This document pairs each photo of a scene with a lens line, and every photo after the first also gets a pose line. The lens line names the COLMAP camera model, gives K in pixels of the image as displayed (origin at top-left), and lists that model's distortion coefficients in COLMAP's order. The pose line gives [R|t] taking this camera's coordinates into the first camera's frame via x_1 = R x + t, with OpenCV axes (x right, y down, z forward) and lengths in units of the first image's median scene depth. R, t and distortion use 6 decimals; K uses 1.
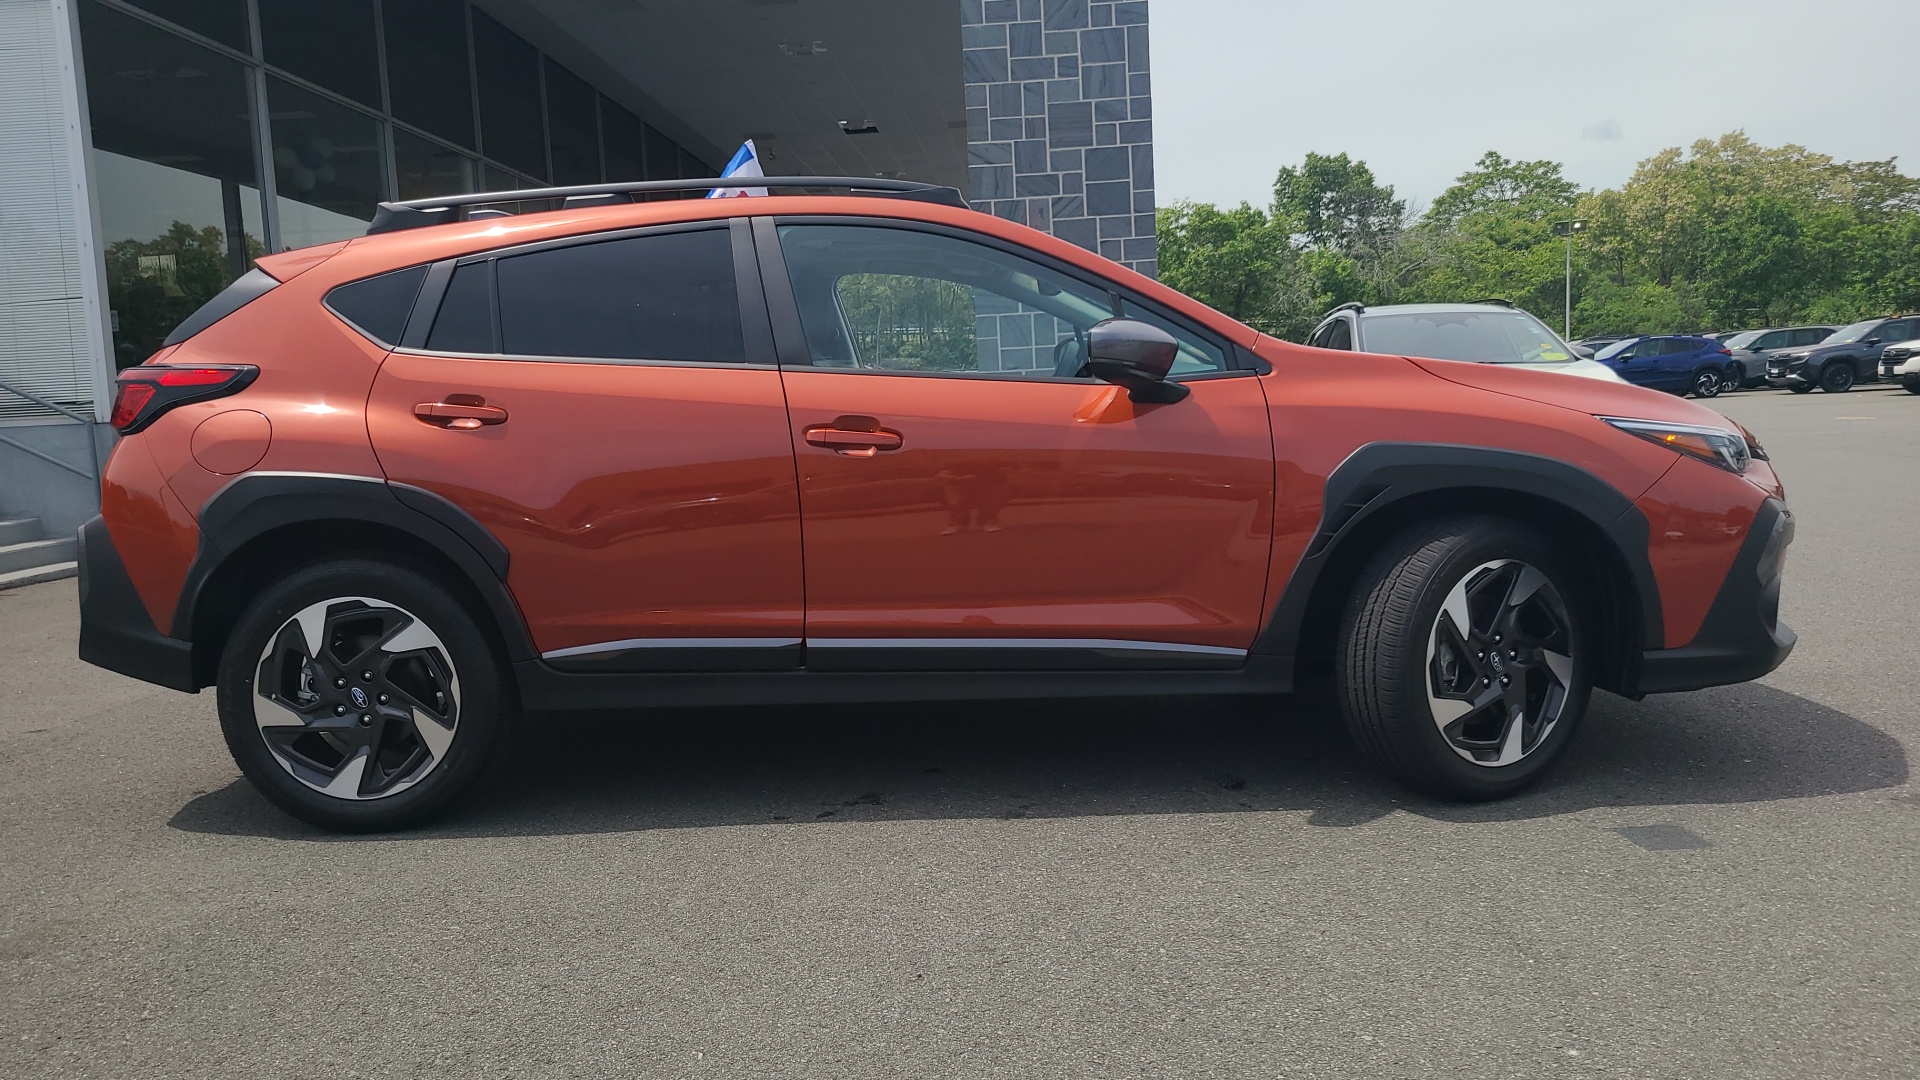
lens RADIAL K [[1434.8, 0, 958.8], [0, 1434.8, 539.7], [0, 0, 1]] dist [0.046453, -0.037498]
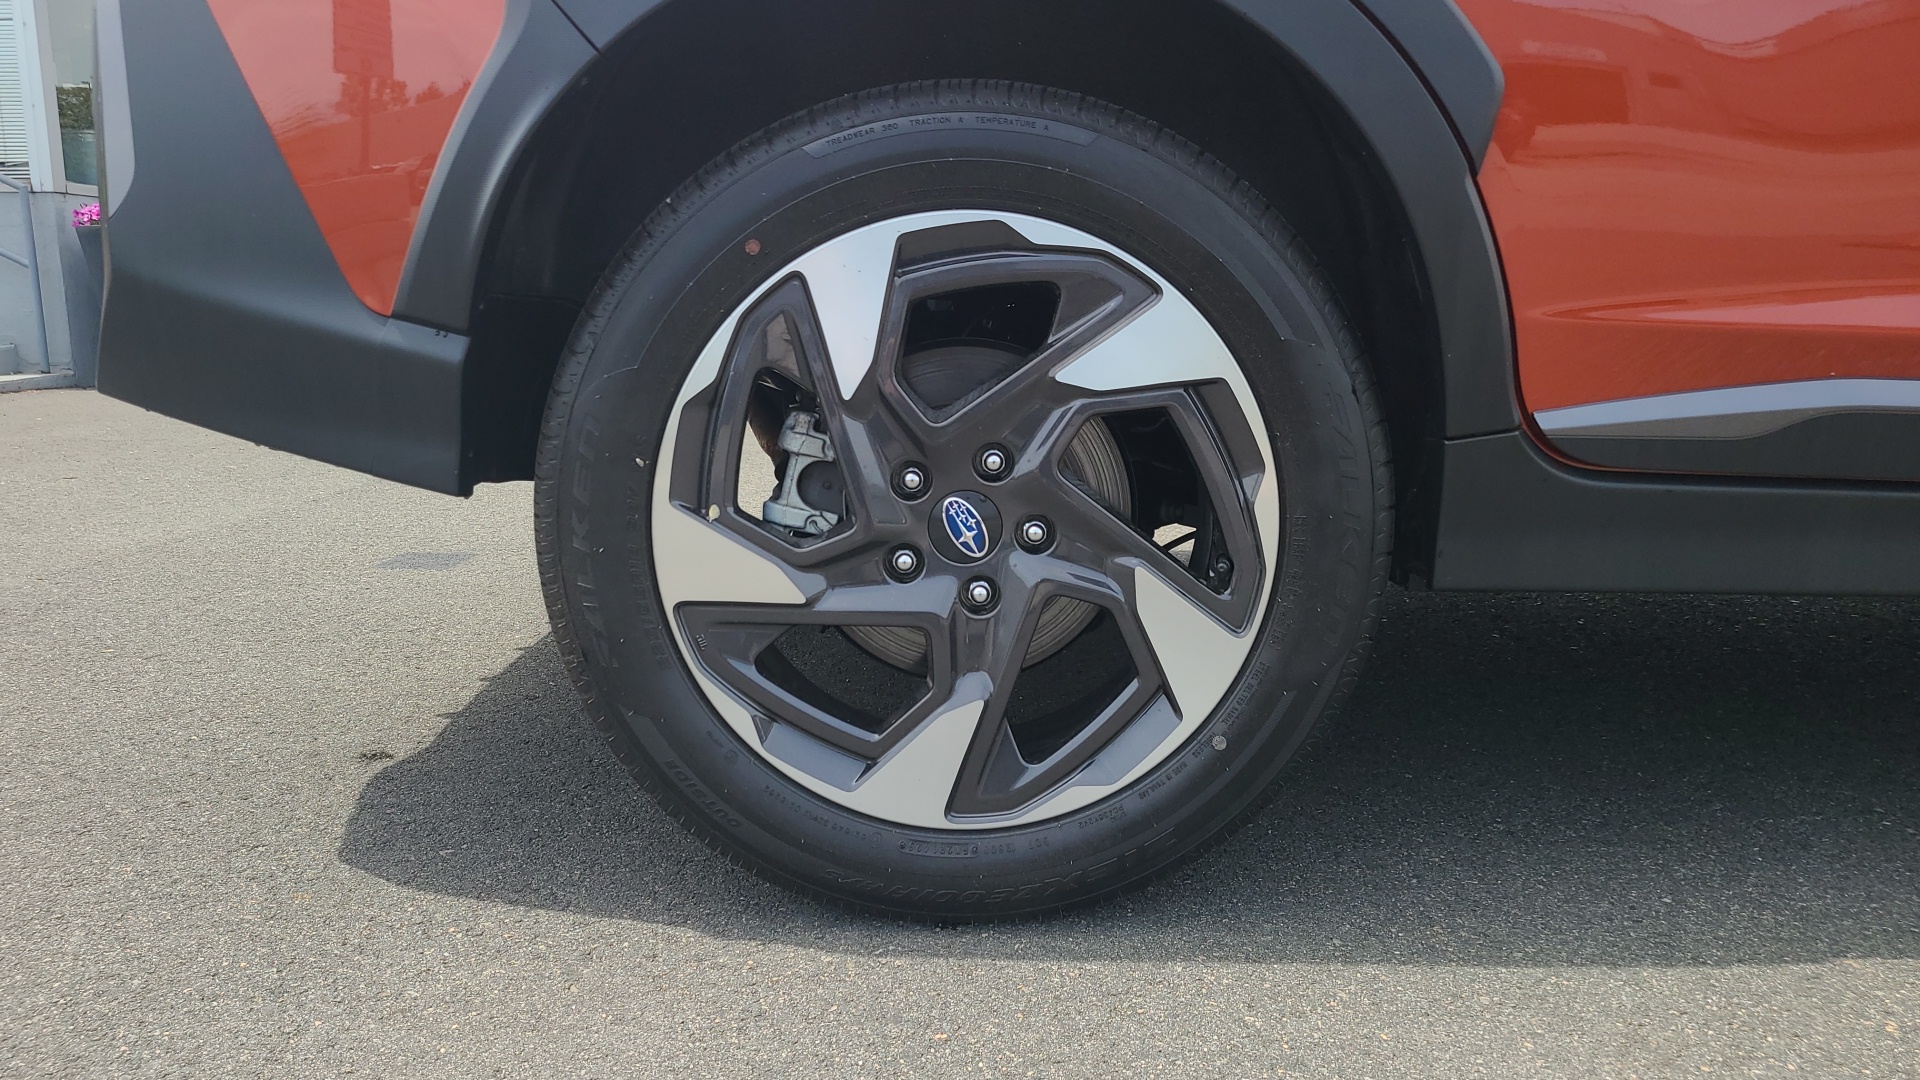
lens RADIAL K [[1434.8, 0, 948.4], [0, 1434.8, 541.1], [0, 0, 1]] dist [0.046453, -0.037498]
pose [[0.998639, 0.036771, 0.036994, -0.430506], [-0.039199, 0.996970, 0.067192, 0.090333], [-0.034411, -0.068551, 0.997054, 0.670168]]
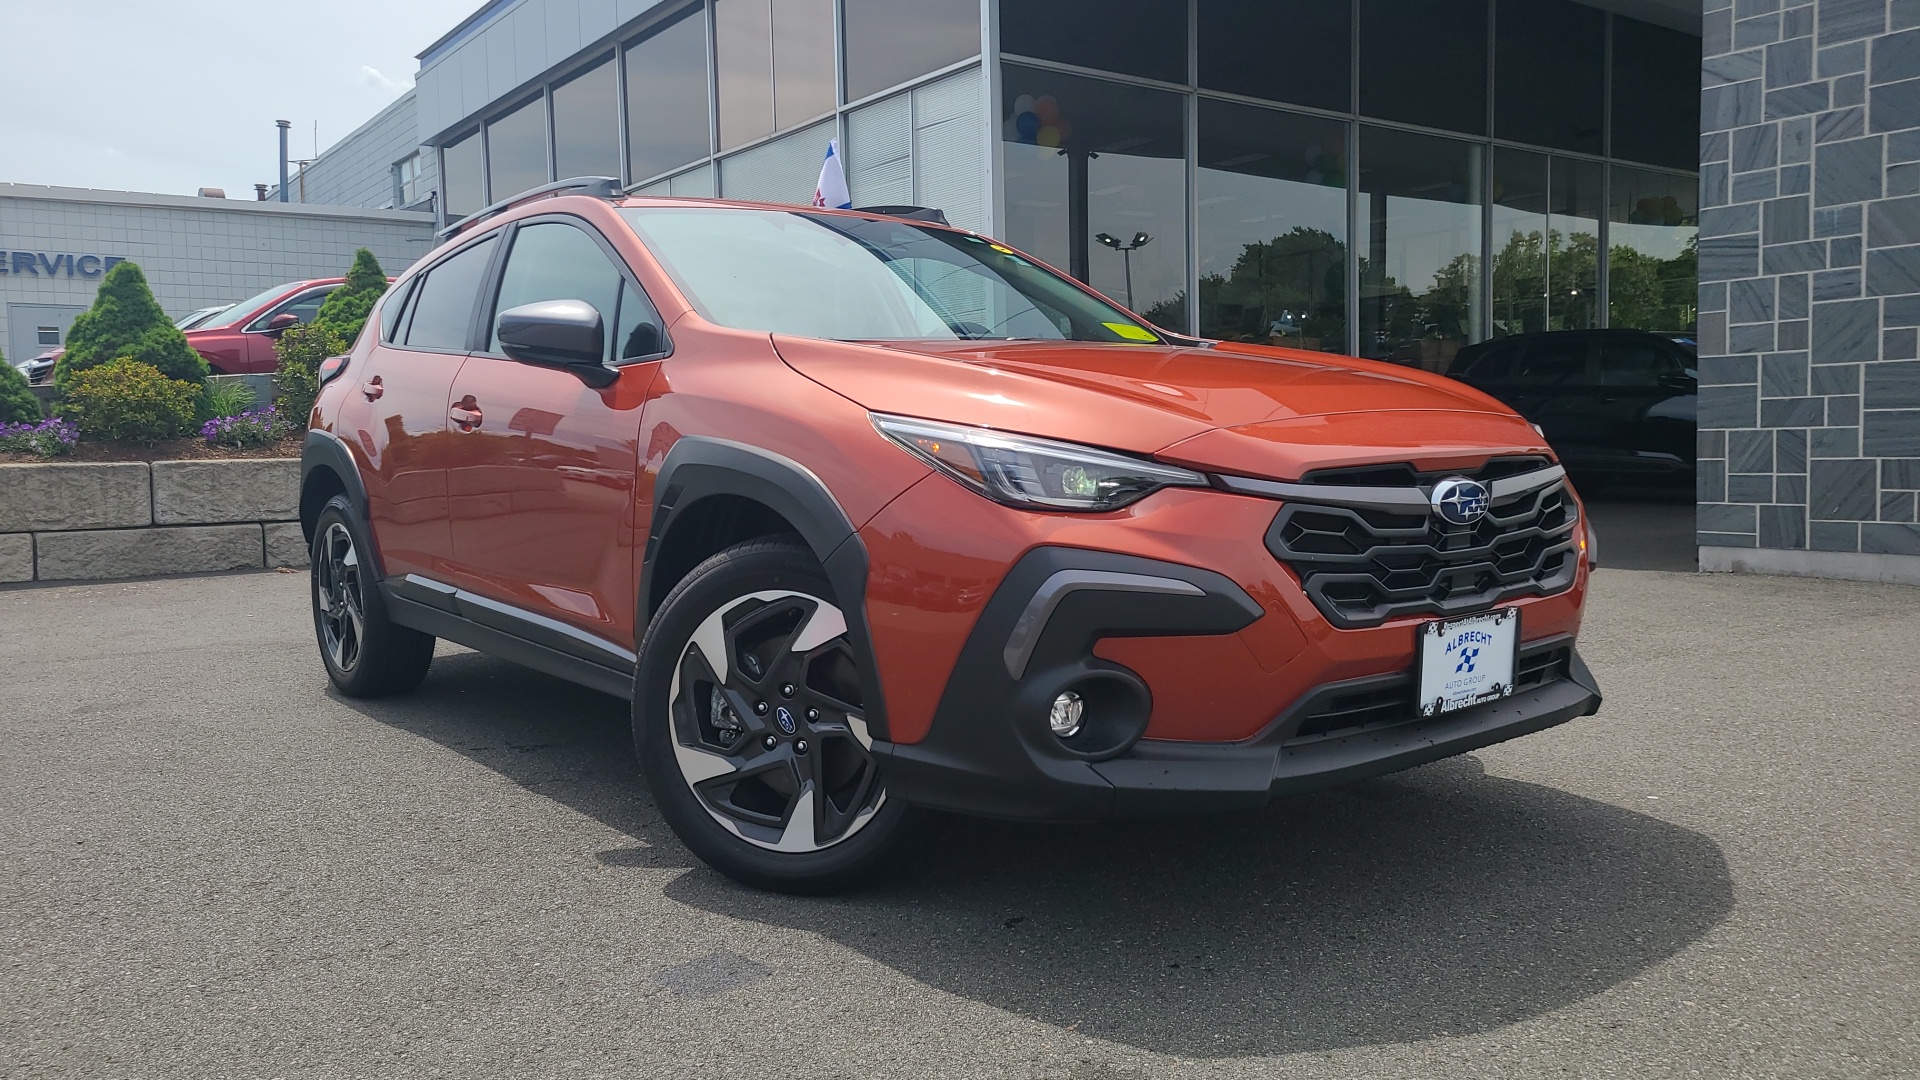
lens RADIAL K [[1434.8, 0, 942.3], [0, 1434.8, 544.7], [0, 0, 1]] dist [0.046453, -0.037498]
pose [[0.631557, 0.088905, -0.770215, 1.011126], [-0.082778, 0.995458, 0.047029, -0.054873], [0.770898, 0.034055, 0.636048, 0.550568]]
